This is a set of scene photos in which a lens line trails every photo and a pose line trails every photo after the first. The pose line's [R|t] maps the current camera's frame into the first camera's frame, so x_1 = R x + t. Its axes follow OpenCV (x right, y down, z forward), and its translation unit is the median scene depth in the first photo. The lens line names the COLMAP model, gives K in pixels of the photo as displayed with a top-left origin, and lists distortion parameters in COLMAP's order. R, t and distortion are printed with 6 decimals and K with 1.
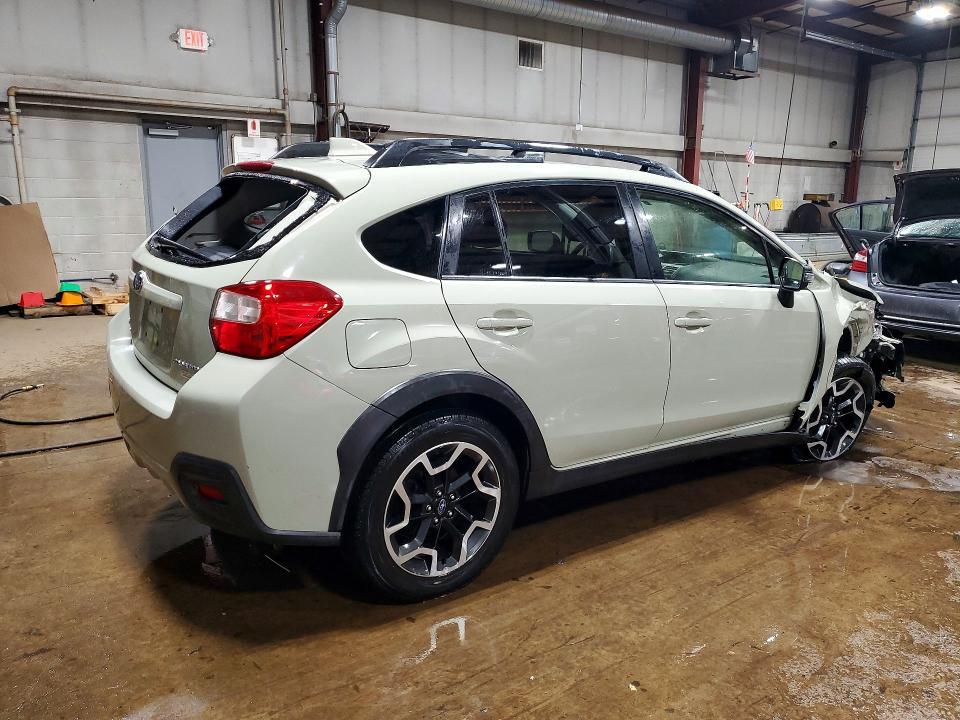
lens RADIAL K [[732.5, 0, 489.0], [0, 732.5, 363.3], [0, 0, 1]] dist [0.008735, 0.009269]
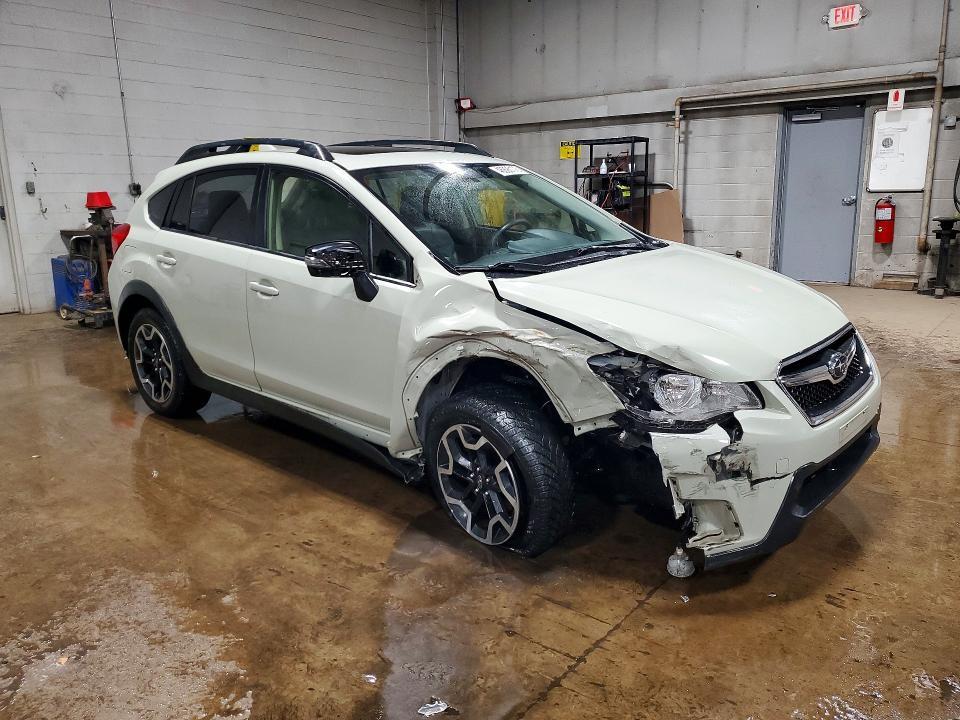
lens RADIAL K [[732.5, 0, 489.0], [0, 732.5, 353.6], [0, 0, 1]] dist [0.008735, 0.009269]
pose [[0.236970, 0.198975, -0.950923, 0.545834], [-0.194578, 0.968690, 0.154204, -0.075609], [0.951832, 0.148487, 0.268267, 0.395971]]
